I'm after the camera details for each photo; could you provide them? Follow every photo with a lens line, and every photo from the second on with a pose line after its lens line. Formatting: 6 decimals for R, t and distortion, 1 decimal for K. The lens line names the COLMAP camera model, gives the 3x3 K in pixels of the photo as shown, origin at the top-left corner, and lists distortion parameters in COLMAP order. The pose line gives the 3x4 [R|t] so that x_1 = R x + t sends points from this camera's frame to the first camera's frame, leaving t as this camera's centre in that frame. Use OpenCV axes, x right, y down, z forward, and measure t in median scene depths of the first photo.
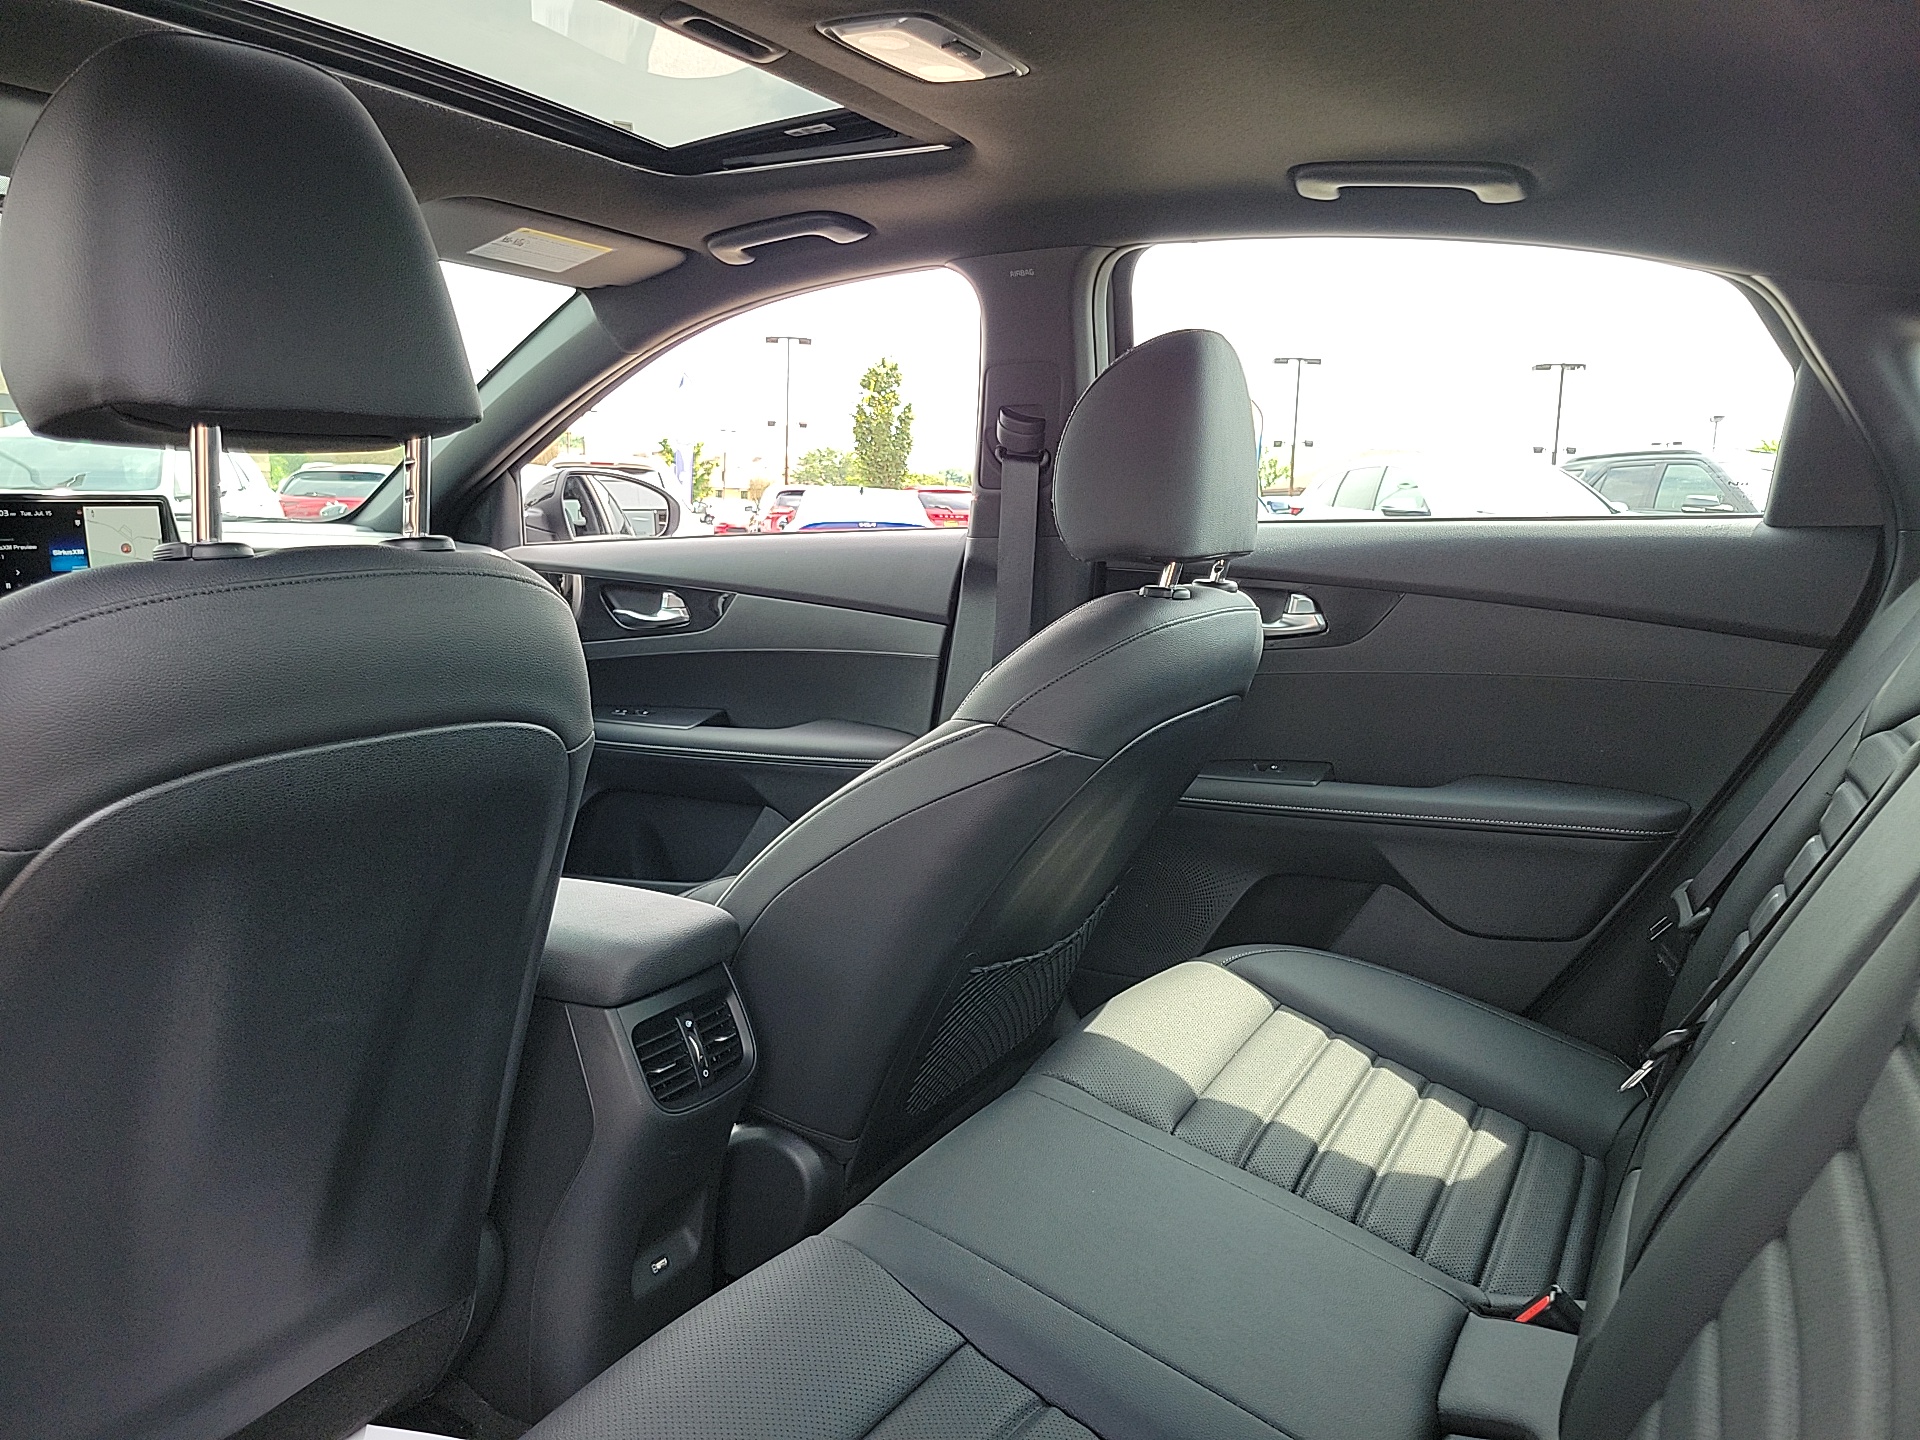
lens RADIAL K [[1439.1, 0, 948.9], [0, 1439.1, 716.9], [0, 0, 1]] dist [0.054518, -0.063092]
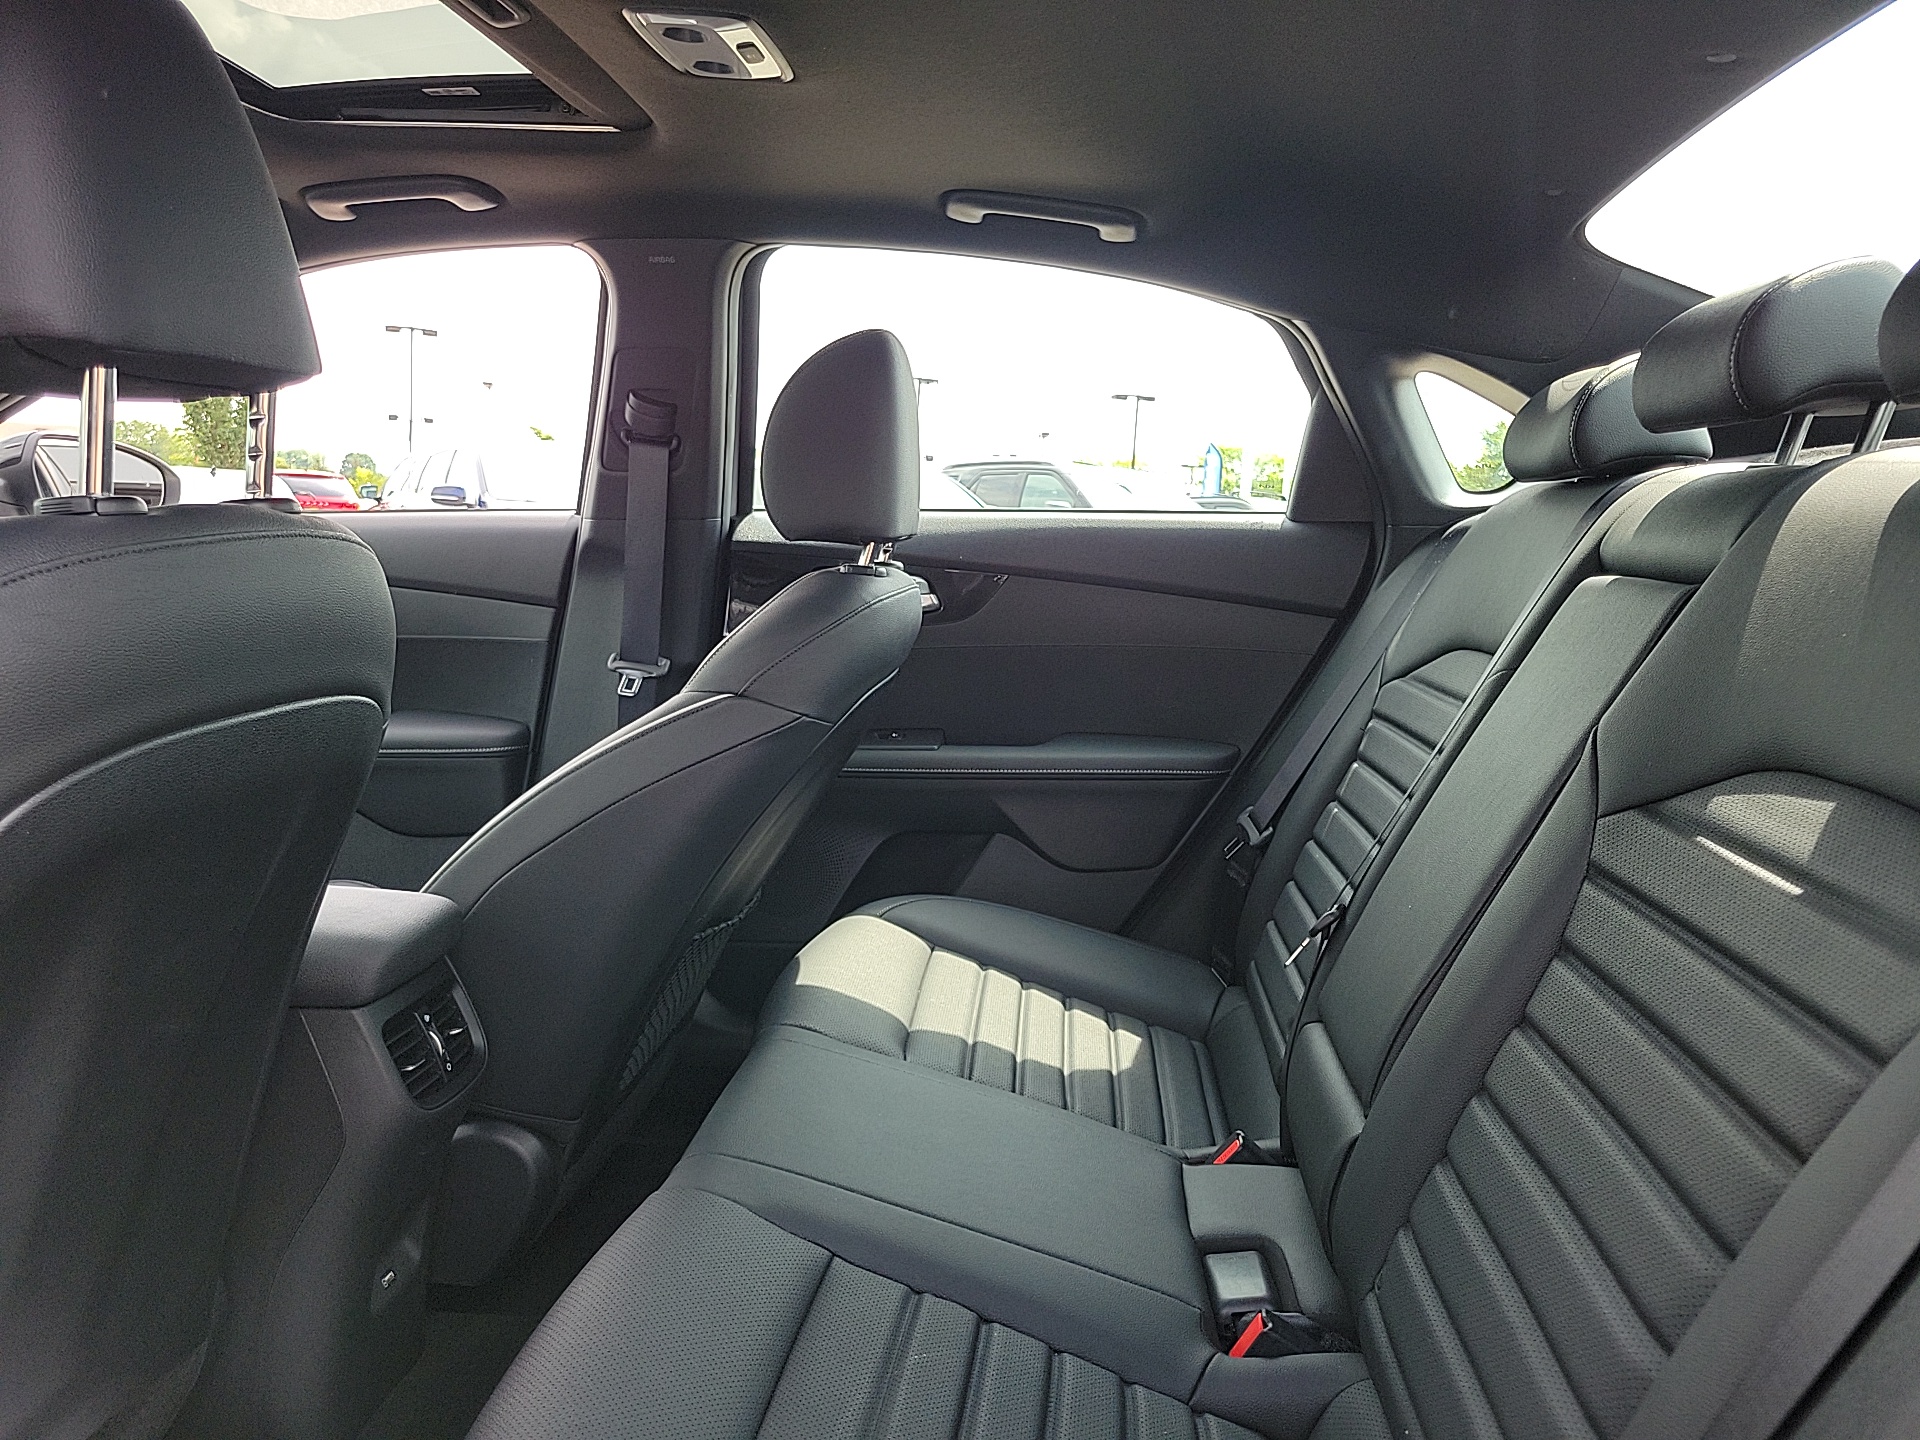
lens RADIAL K [[1453.0, 0, 955.2], [0, 1453.0, 714.7], [0, 0, 1]] dist [0.034769, -0.016237]
pose [[0.913099, -0.036901, 0.406065, -0.224442], [0.036786, 0.999290, 0.008091, 0.015208], [-0.406075, 0.007549, 0.913809, -0.025895]]
